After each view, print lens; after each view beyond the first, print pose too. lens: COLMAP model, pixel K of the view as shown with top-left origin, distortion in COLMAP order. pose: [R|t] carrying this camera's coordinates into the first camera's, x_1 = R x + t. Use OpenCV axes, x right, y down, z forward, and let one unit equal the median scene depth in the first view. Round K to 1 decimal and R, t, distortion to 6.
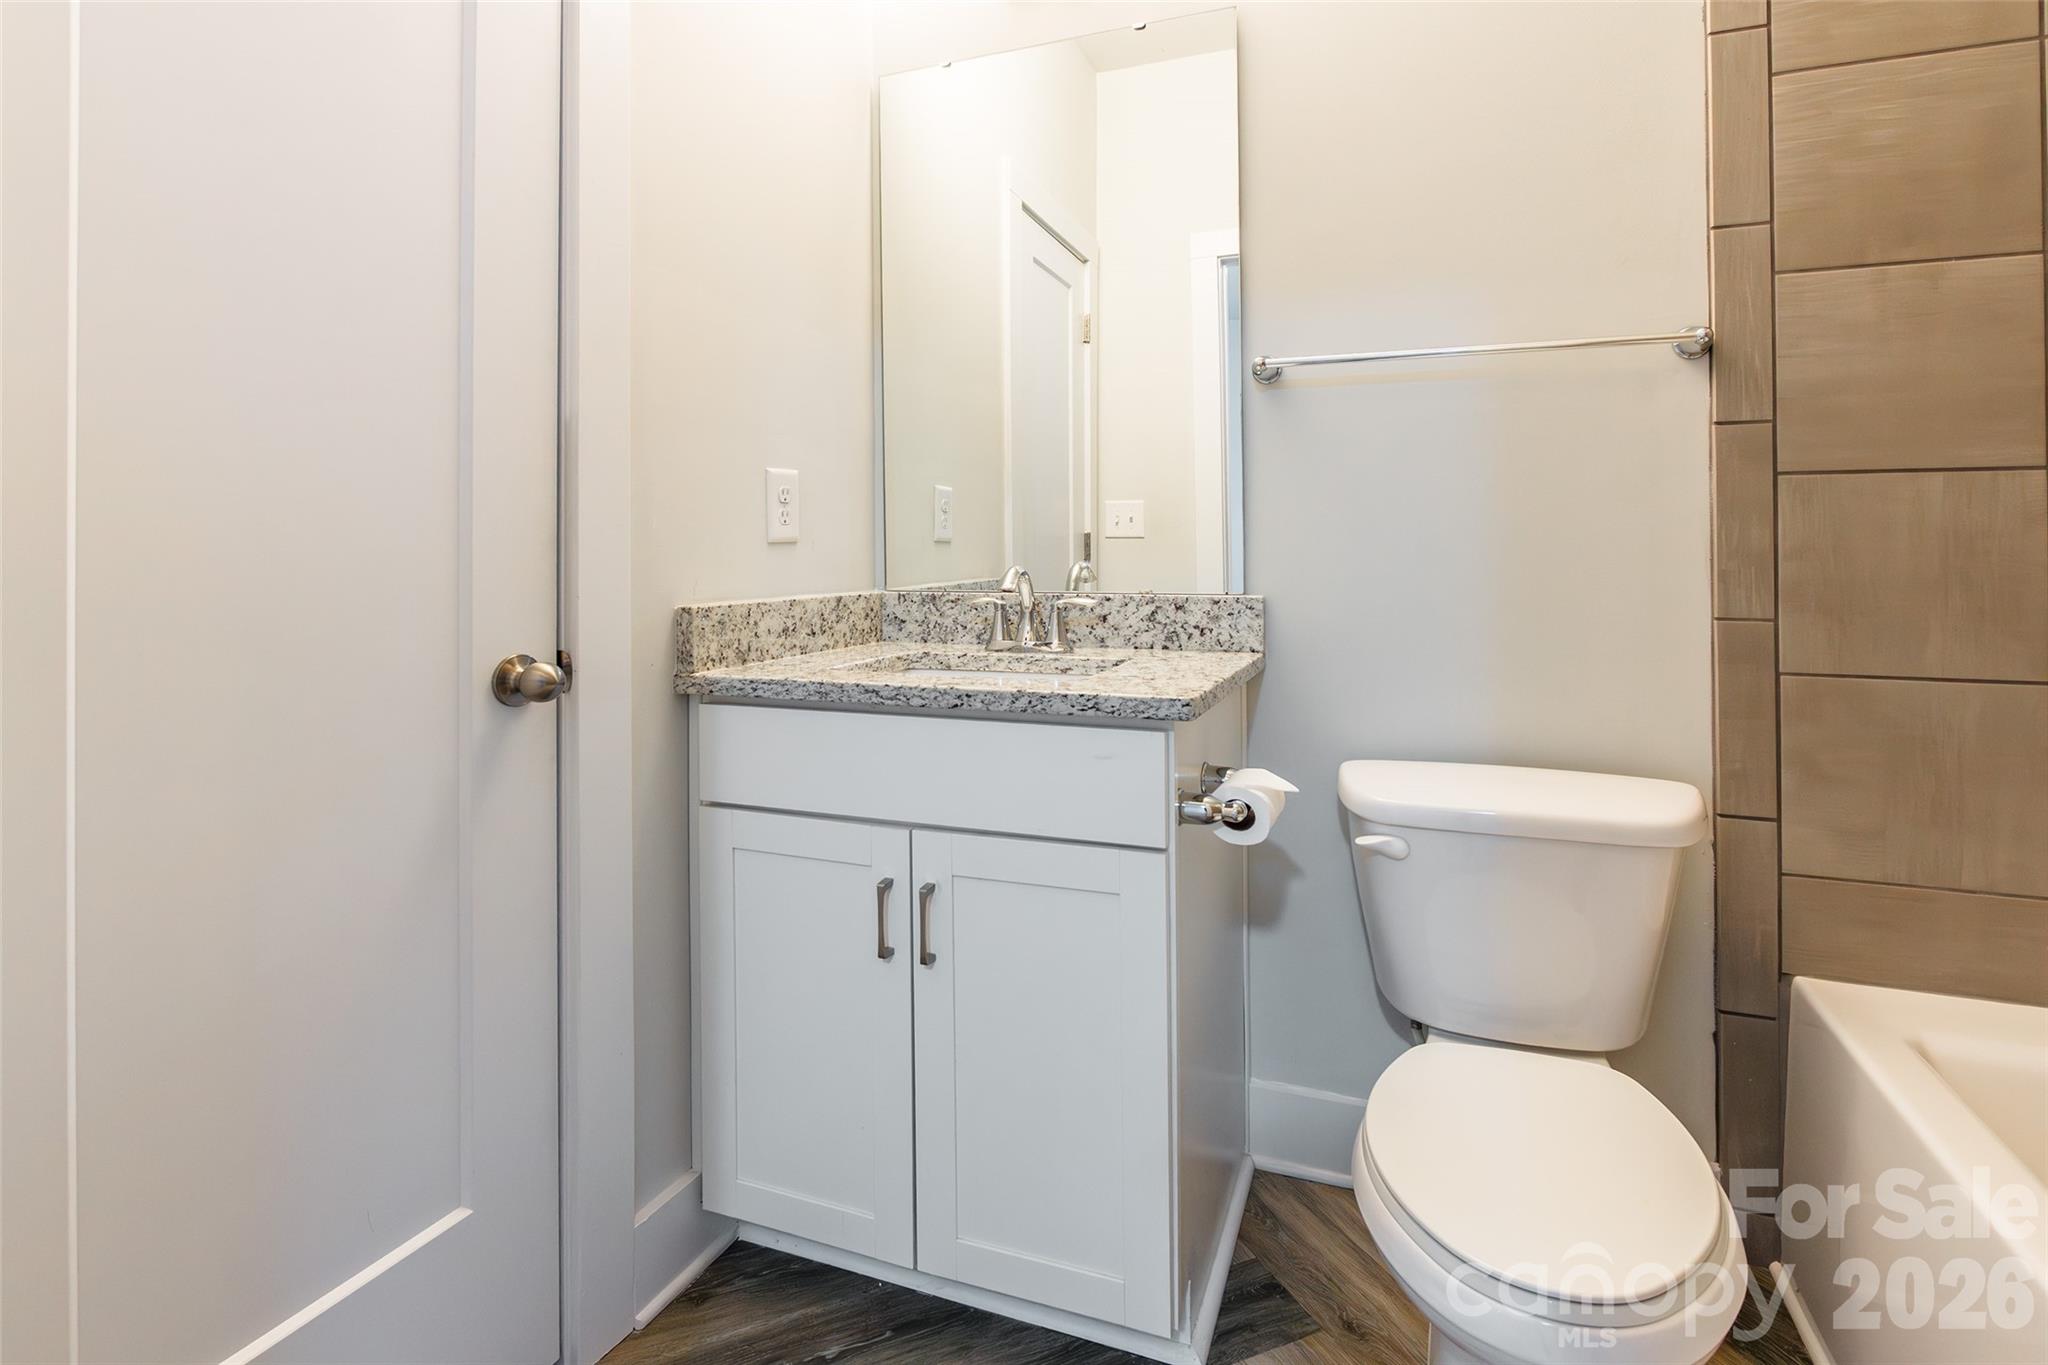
lens RADIAL K [[966.6, 0, 1089.4], [0, 966.6, 551.7], [0, 0, 1]] dist [-0.011503, 0.000773]
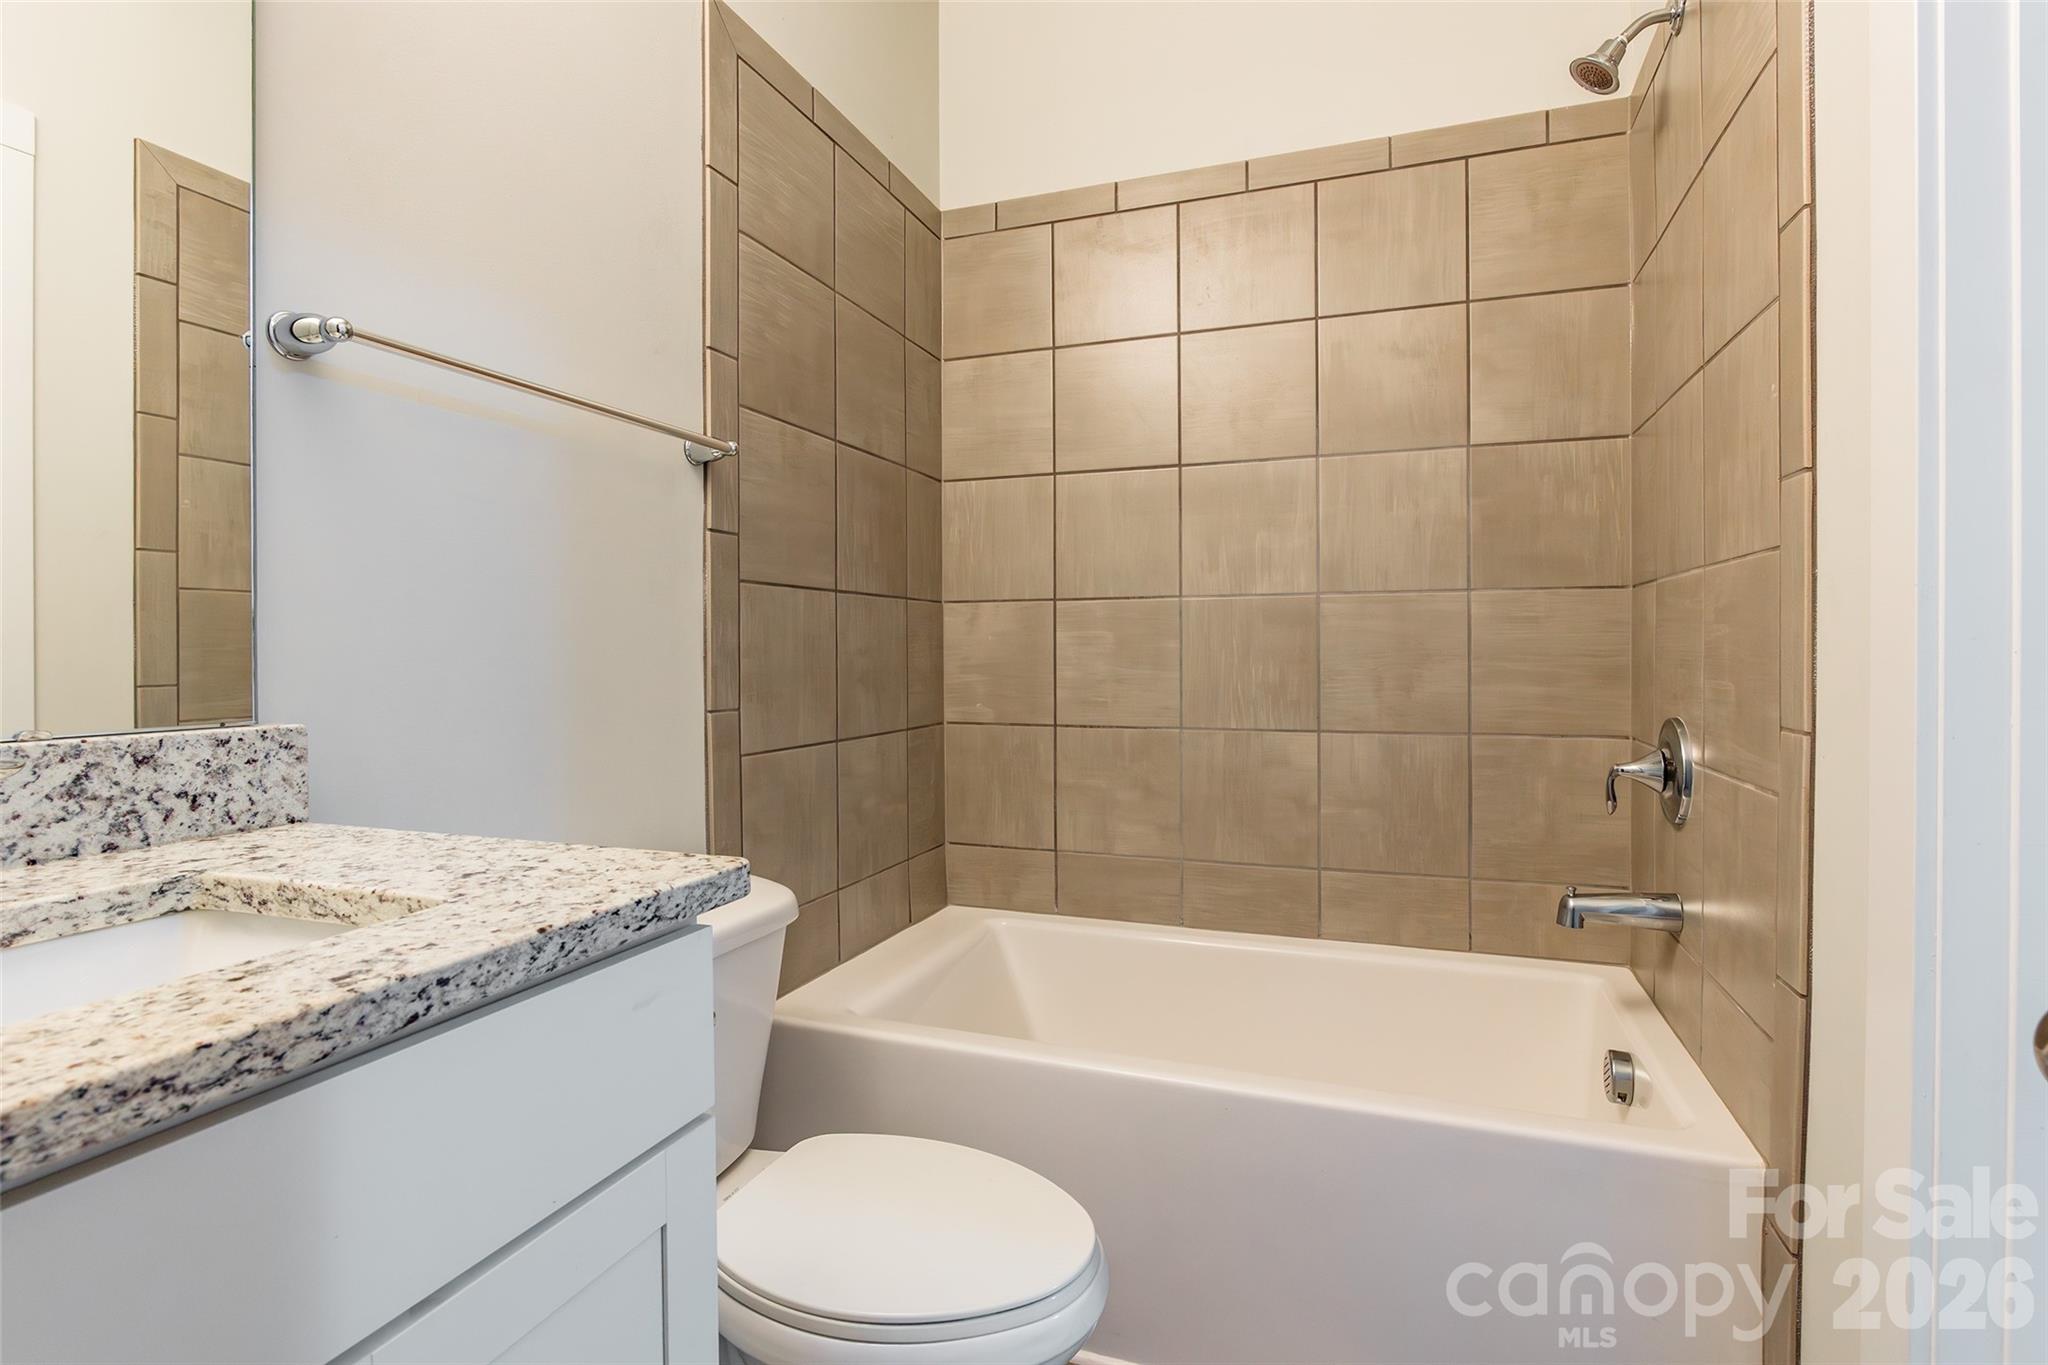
lens RADIAL K [[1016.3, 0, 1024.0], [0, 1016.3, 662.8], [0, 0, 1]] dist [-0.013285, -0.000495]
pose [[0.015903, -0.009333, 0.999830, -0.471422], [0.004102, 0.999949, 0.009269, 0.005942], [-0.999865, 0.003954, 0.015940, 0.621842]]
